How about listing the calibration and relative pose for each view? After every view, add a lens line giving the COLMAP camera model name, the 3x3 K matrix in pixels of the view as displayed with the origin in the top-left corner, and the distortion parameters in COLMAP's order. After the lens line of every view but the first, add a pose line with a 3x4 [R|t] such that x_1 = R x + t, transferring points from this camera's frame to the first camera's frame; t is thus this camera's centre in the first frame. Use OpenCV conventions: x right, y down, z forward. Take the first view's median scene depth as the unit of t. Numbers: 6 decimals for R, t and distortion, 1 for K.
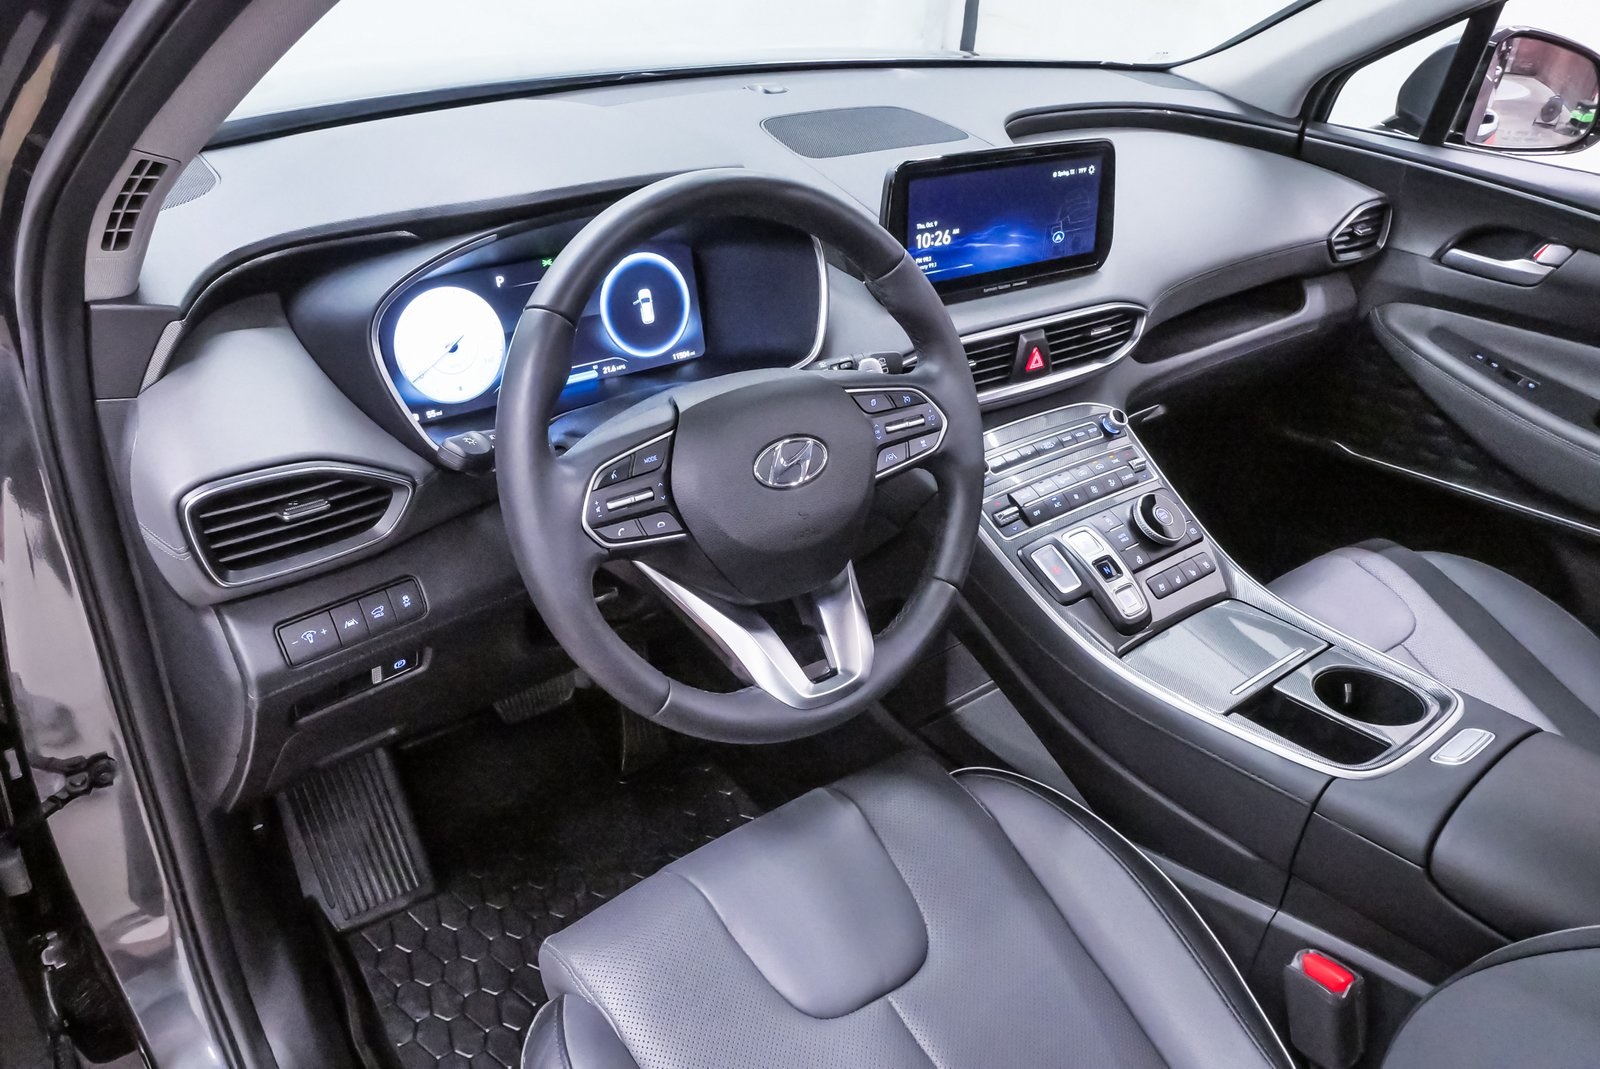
lens RADIAL K [[1163.9, 0, 808.2], [0, 1163.9, 533.0], [0, 0, 1]] dist [-0.046347, 0.026571]
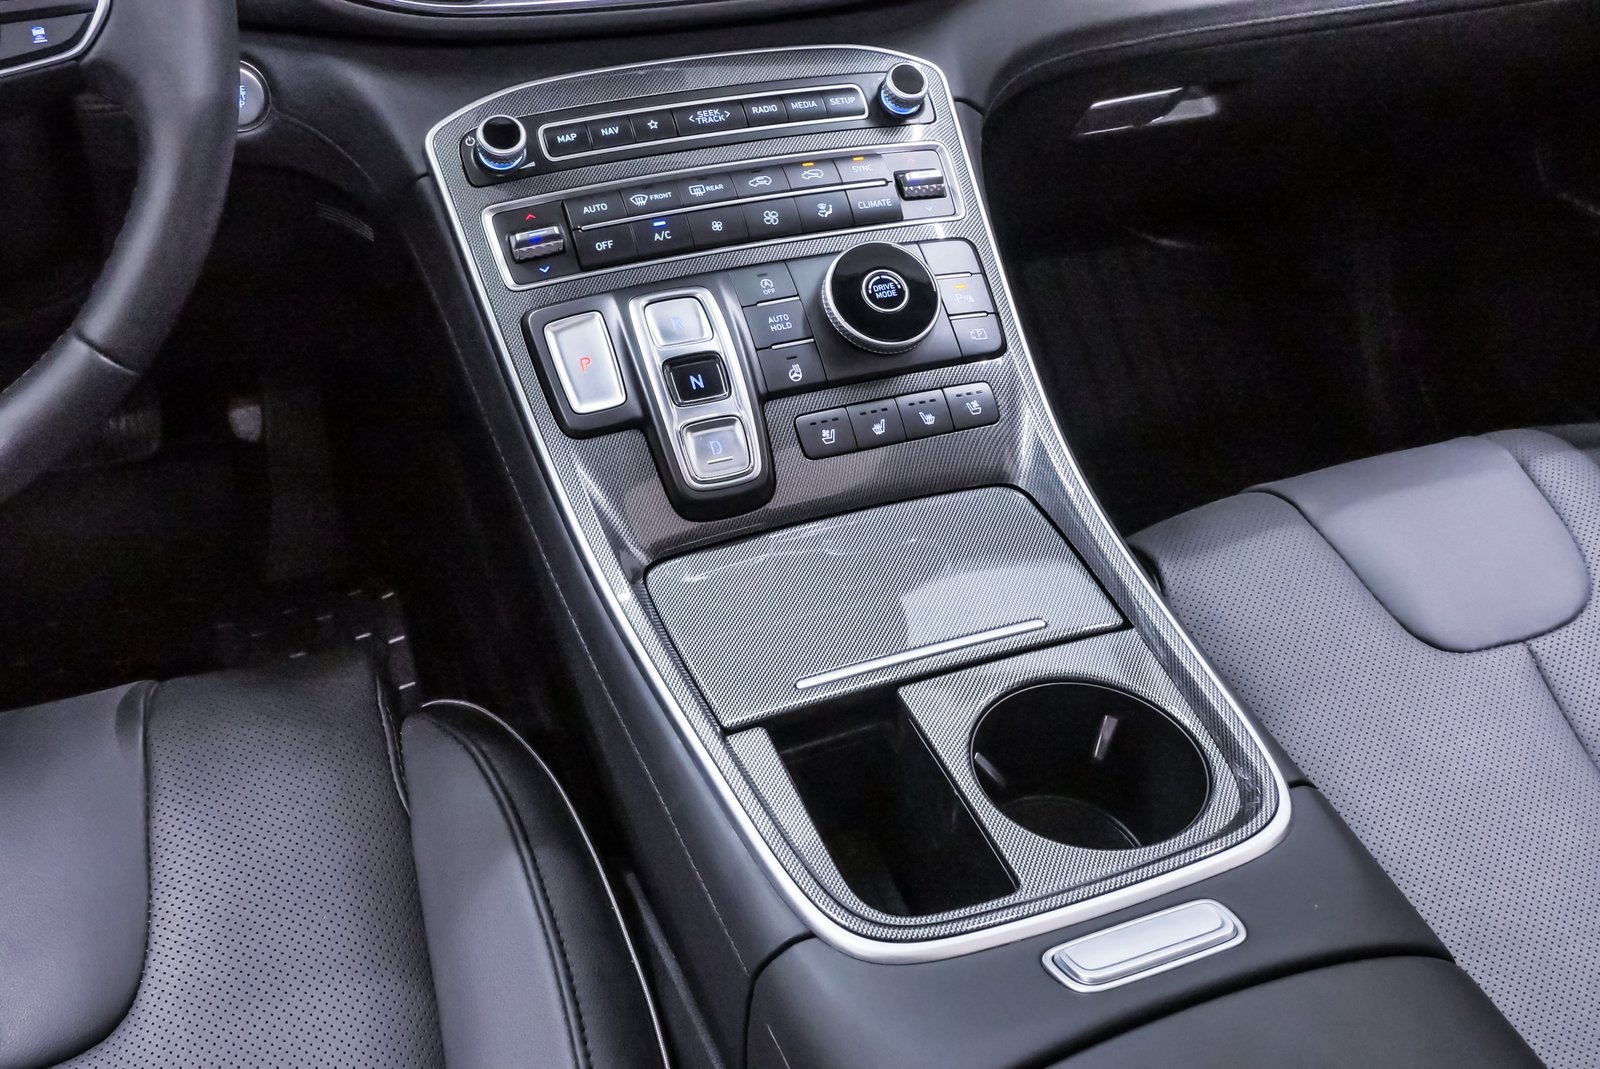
lens RADIAL K [[1495.9, 0, 800.0], [0, 1495.9, 534.5], [0, 0, 1]] dist [-0.016162, 0.001076]
pose [[0.949166, 0.190418, -0.250647, 0.466975], [-0.142320, 0.969845, 0.197850, -0.036363], [0.280764, -0.152121, 0.947645, 0.404136]]
